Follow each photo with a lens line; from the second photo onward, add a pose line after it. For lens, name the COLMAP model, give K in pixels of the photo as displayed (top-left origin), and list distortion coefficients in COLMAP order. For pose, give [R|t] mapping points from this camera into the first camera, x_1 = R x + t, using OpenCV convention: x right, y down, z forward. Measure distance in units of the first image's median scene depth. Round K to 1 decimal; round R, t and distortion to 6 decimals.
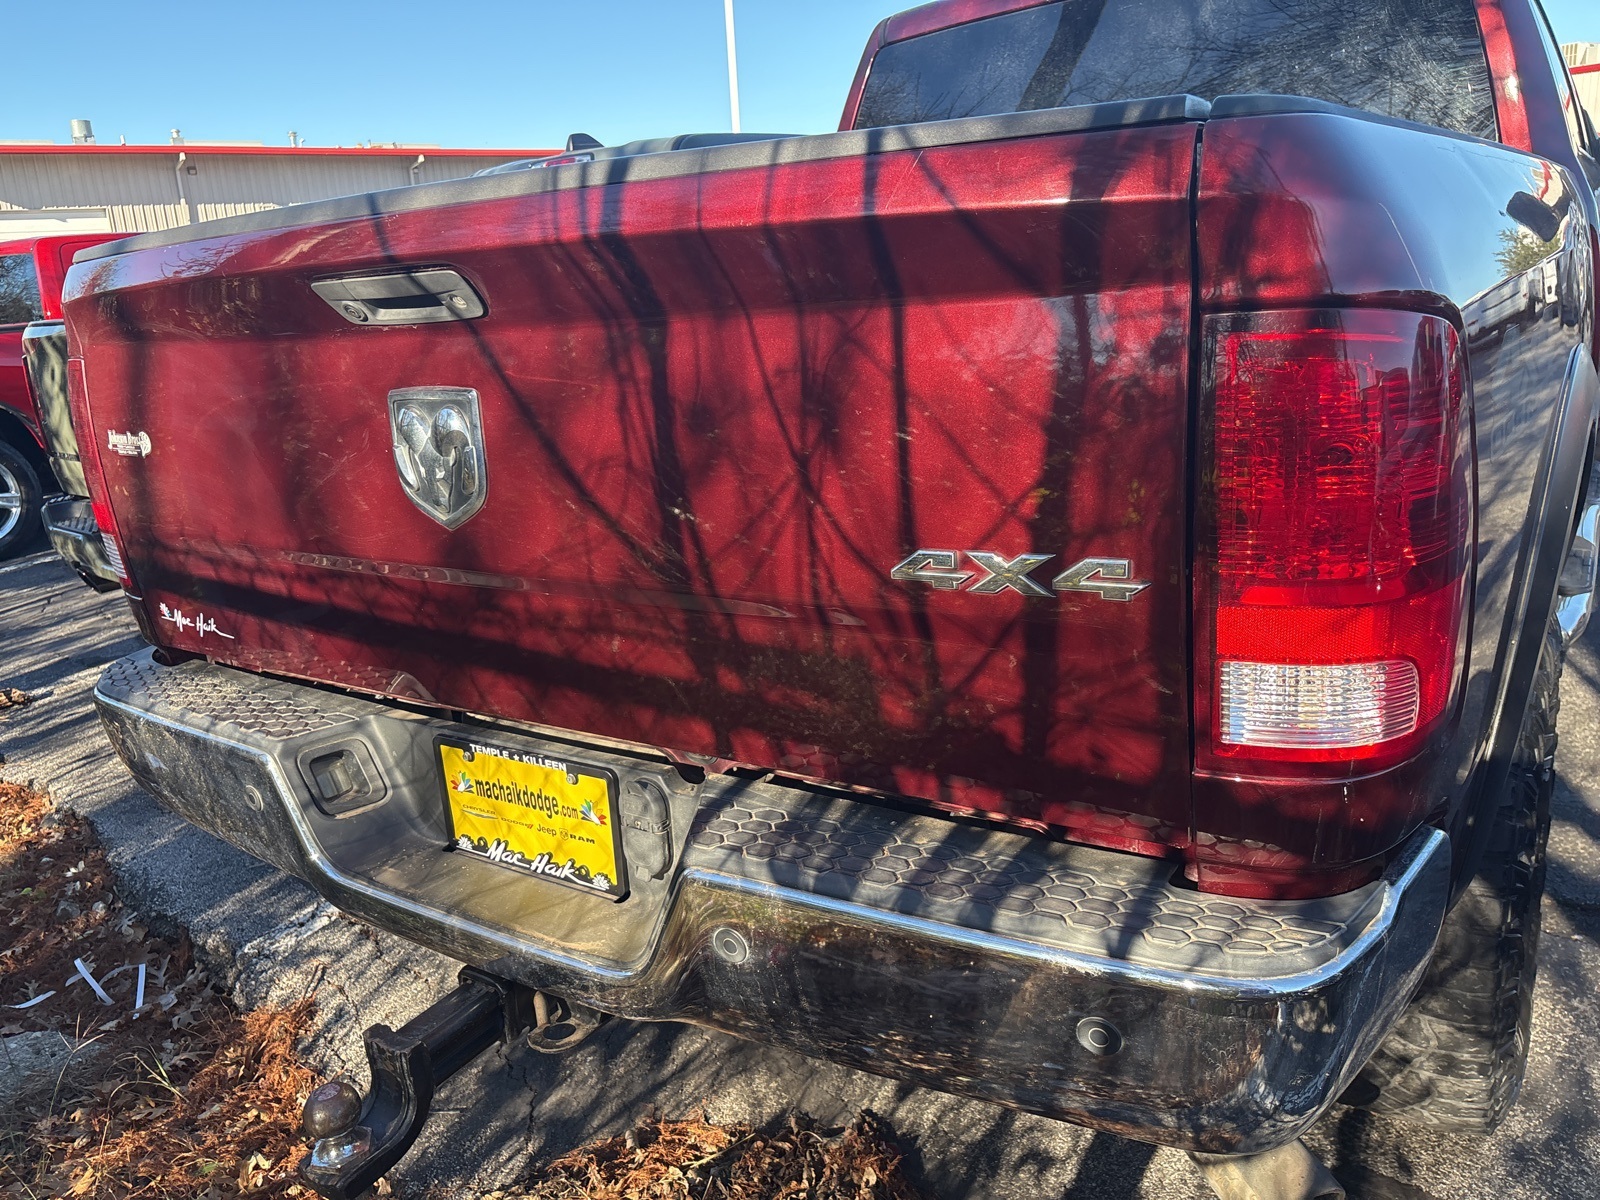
lens RADIAL K [[1184.8, 0, 800.0], [0, 1184.8, 600.0], [0, 0, 1]] dist [0.034747, -0.005259]
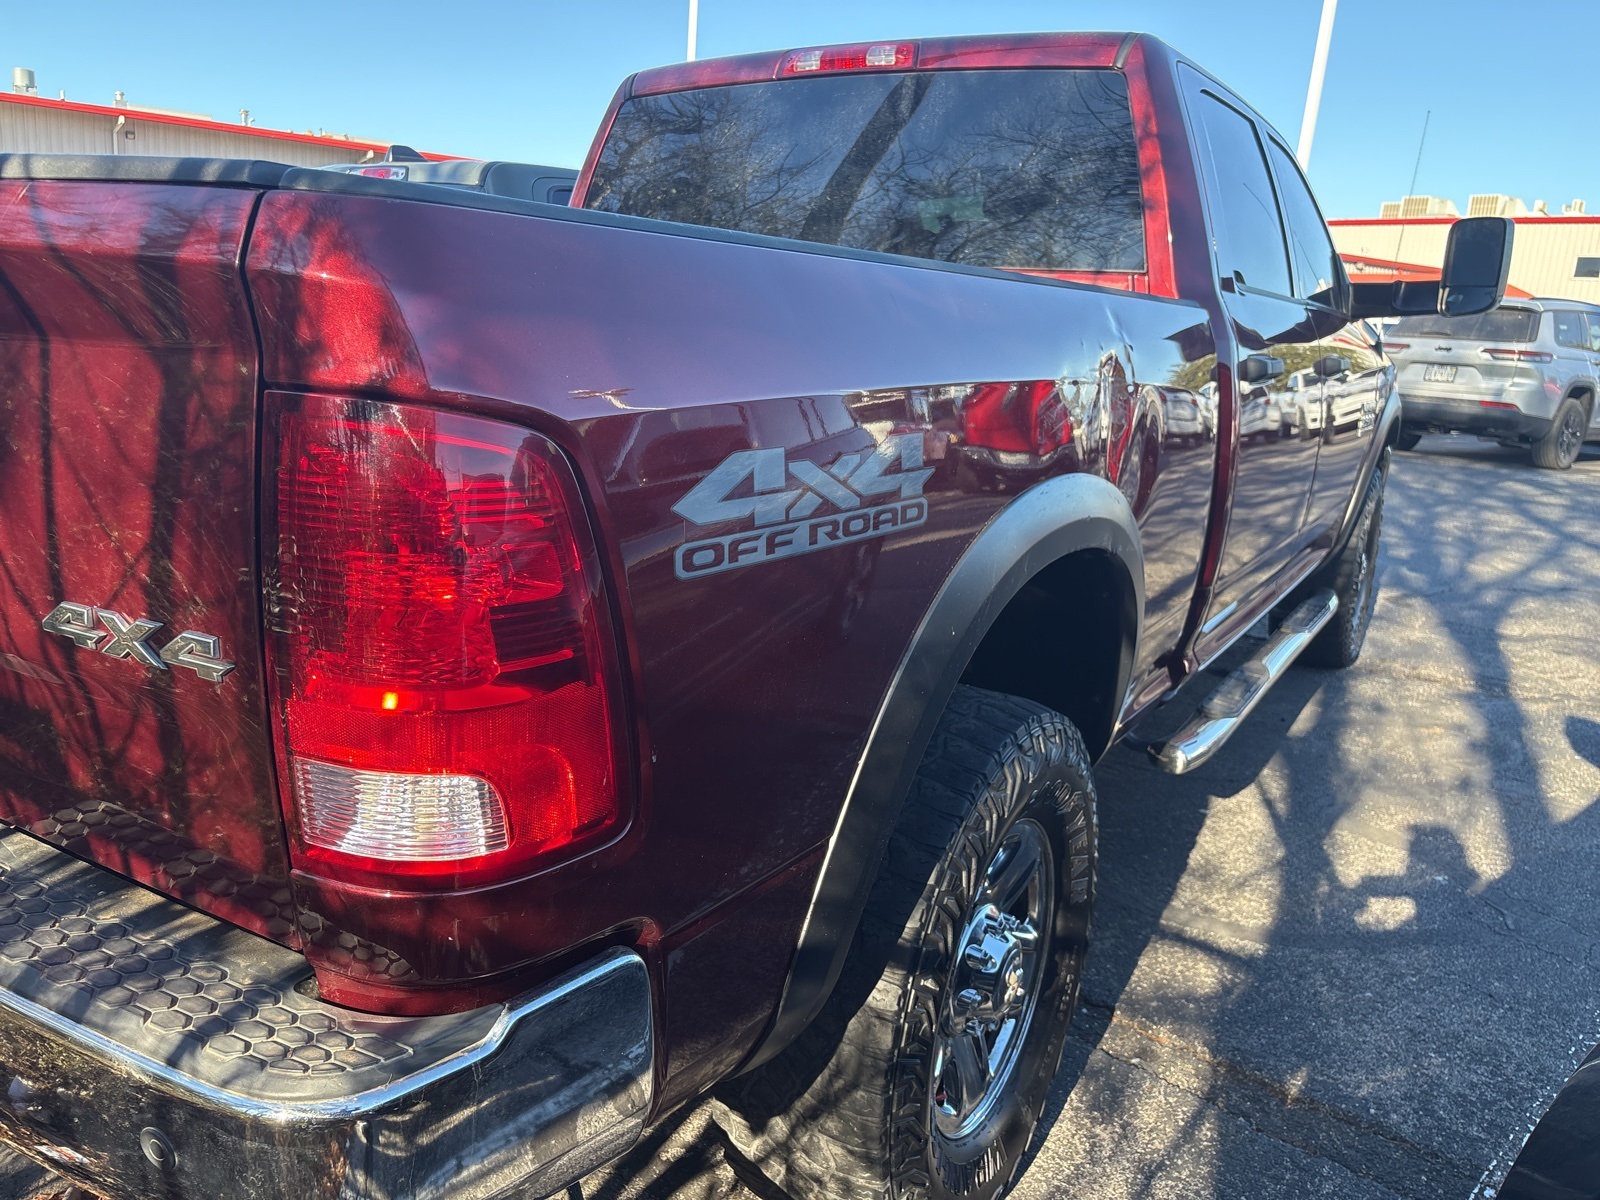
lens RADIAL K [[1178.4, 0, 800.0], [0, 1178.4, 600.0], [0, 0, 1]] dist [0.040019, 0.002503]
pose [[0.992855, 0.112433, 0.039982, 0.423254], [-0.111060, 0.993195, -0.035064, -0.050392], [-0.043653, 0.030373, 0.998585, 0.024800]]
